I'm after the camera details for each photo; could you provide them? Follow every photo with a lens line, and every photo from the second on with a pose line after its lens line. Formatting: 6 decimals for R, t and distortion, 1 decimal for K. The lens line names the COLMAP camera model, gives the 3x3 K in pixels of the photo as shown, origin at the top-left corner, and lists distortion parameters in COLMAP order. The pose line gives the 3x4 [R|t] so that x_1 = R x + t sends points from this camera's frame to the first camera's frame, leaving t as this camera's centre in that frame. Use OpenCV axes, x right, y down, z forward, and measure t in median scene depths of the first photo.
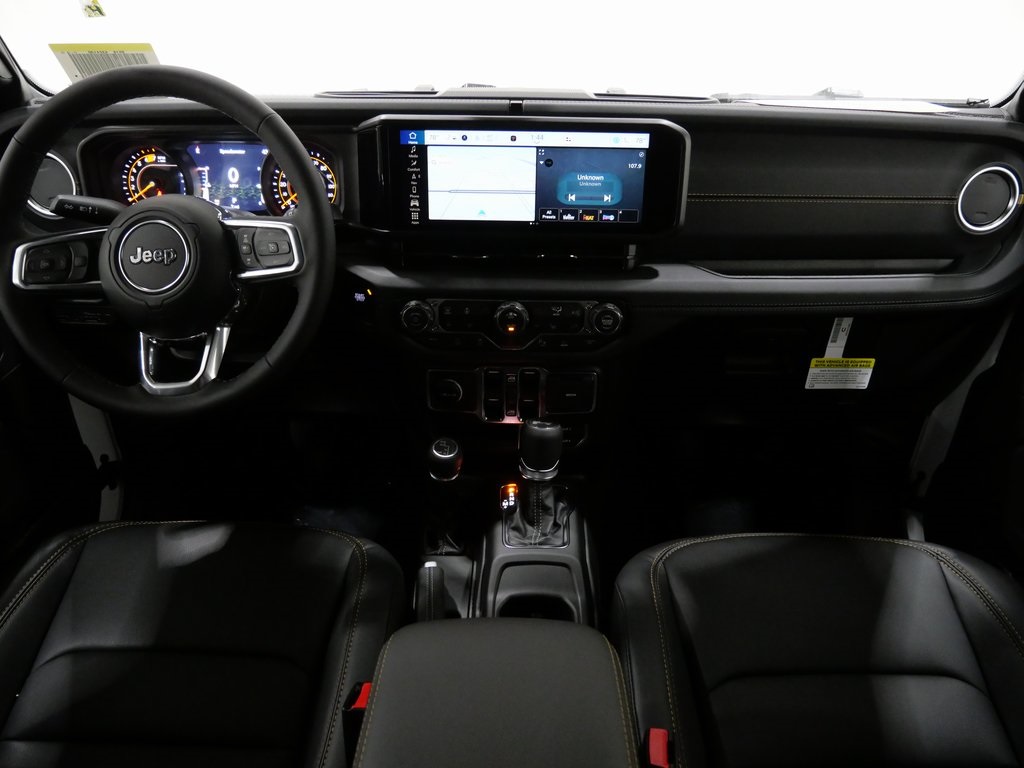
lens RADIAL K [[750.9, 0, 512.0], [0, 750.9, 384.0], [0, 0, 1]] dist [-0.028711, 0.005537]
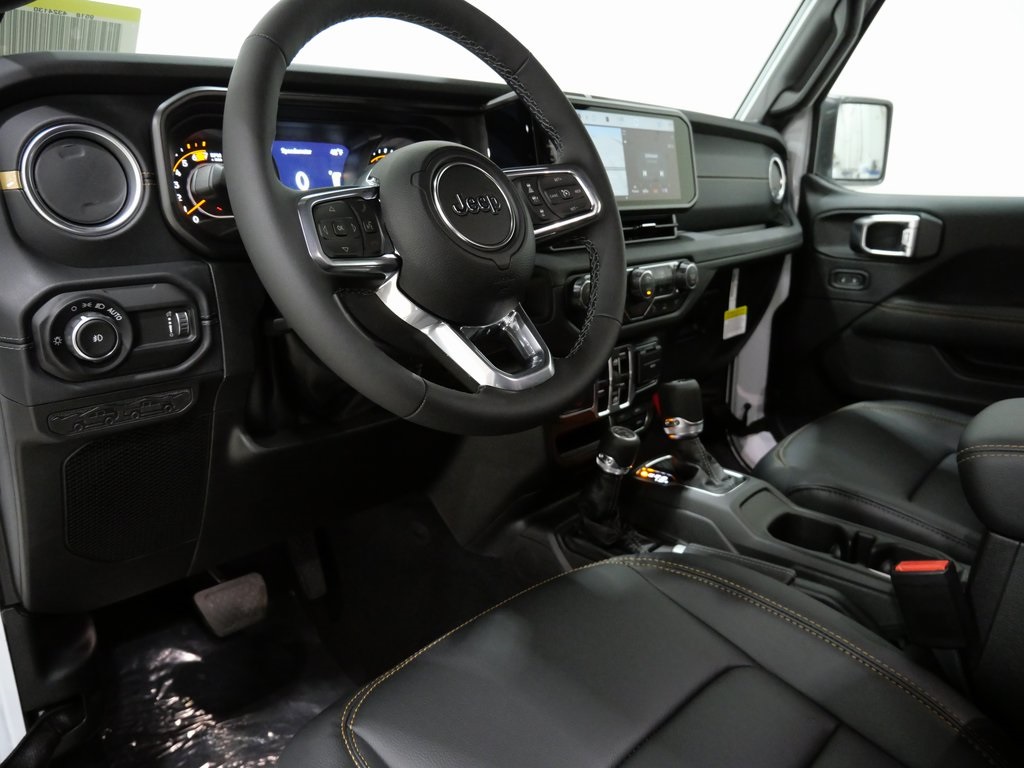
lens RADIAL K [[750.9, 0, 512.0], [0, 750.9, 384.0], [0, 0, 1]] dist [-0.028711, 0.005537]
pose [[0.663163, -0.205017, 0.719850, -0.825661], [0.385745, 0.917807, -0.093972, 0.061044], [-0.641417, 0.339997, 0.687740, 0.419021]]
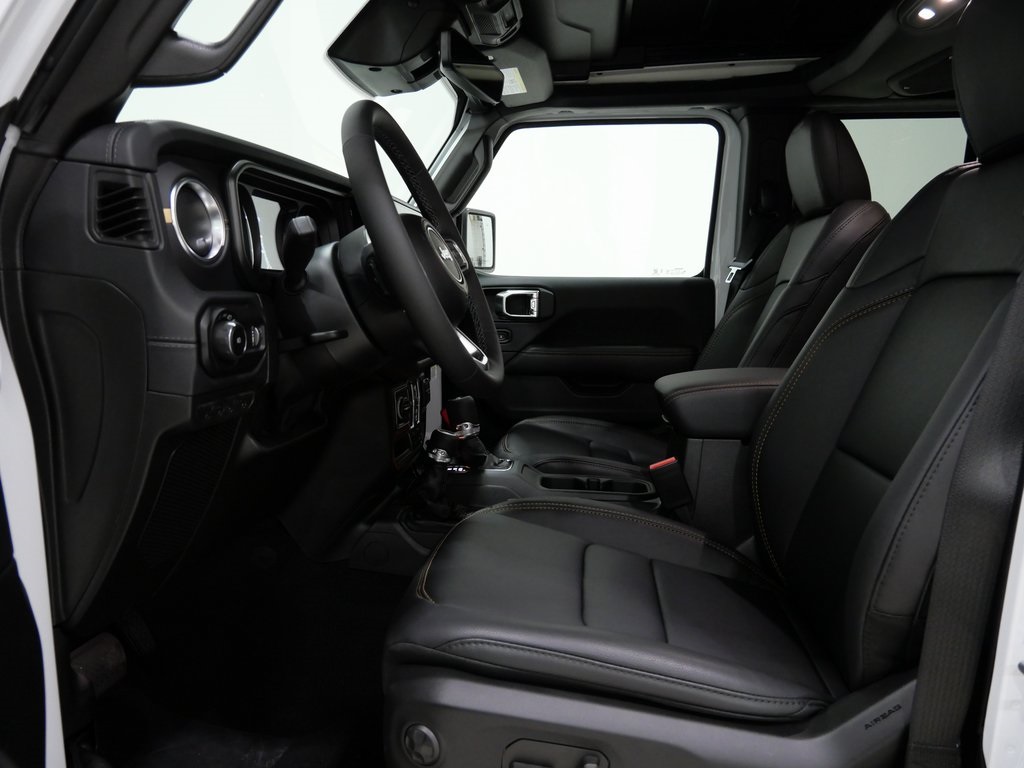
lens RADIAL K [[757.9, 0, 512.0], [0, 757.9, 384.0], [0, 0, 1]] dist [-0.035107, 0.000227]
pose [[0.070864, -0.127908, 0.989251, -1.329643], [0.497331, 0.864215, 0.076116, -0.030789], [-0.864662, 0.486591, 0.124854, 0.693435]]
